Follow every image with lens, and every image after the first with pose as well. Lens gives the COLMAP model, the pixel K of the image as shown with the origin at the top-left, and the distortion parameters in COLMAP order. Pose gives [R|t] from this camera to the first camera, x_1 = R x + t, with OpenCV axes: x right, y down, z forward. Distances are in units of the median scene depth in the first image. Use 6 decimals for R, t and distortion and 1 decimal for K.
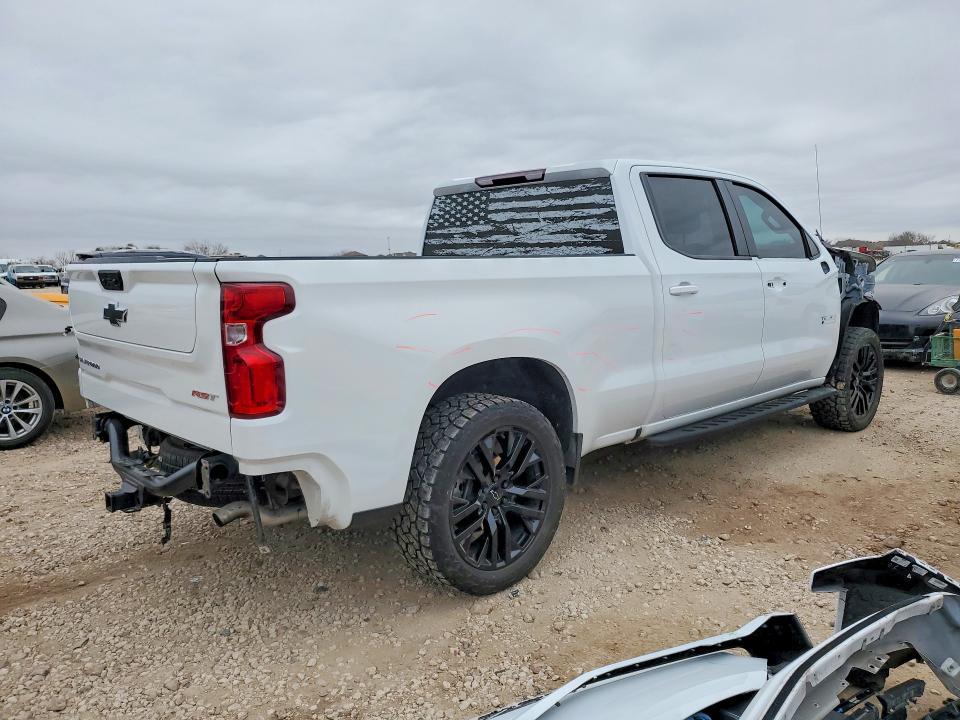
lens RADIAL K [[758.2, 0, 474.9], [0, 758.2, 359.7], [0, 0, 1]] dist [0.025246, -0.001592]
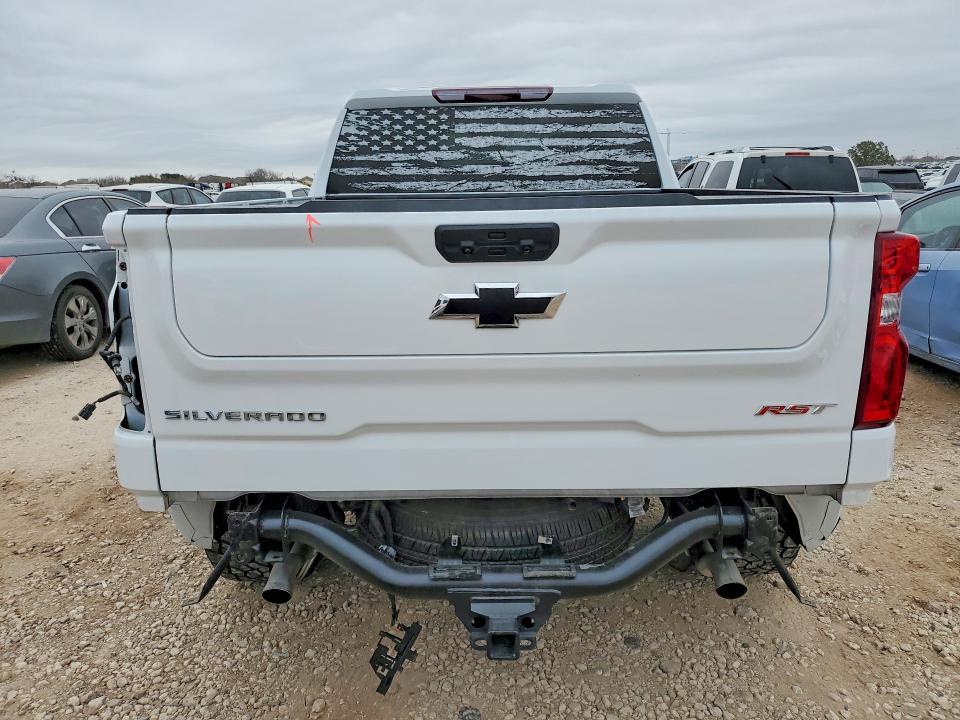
lens RADIAL K [[758.2, 0, 478.9], [0, 758.2, 352.9], [0, 0, 1]] dist [0.025246, -0.001592]
pose [[0.683222, -0.154779, 0.713619, -0.585899], [0.101695, 0.987922, 0.116910, -0.060891], [-0.723095, -0.007304, 0.690710, 0.439715]]
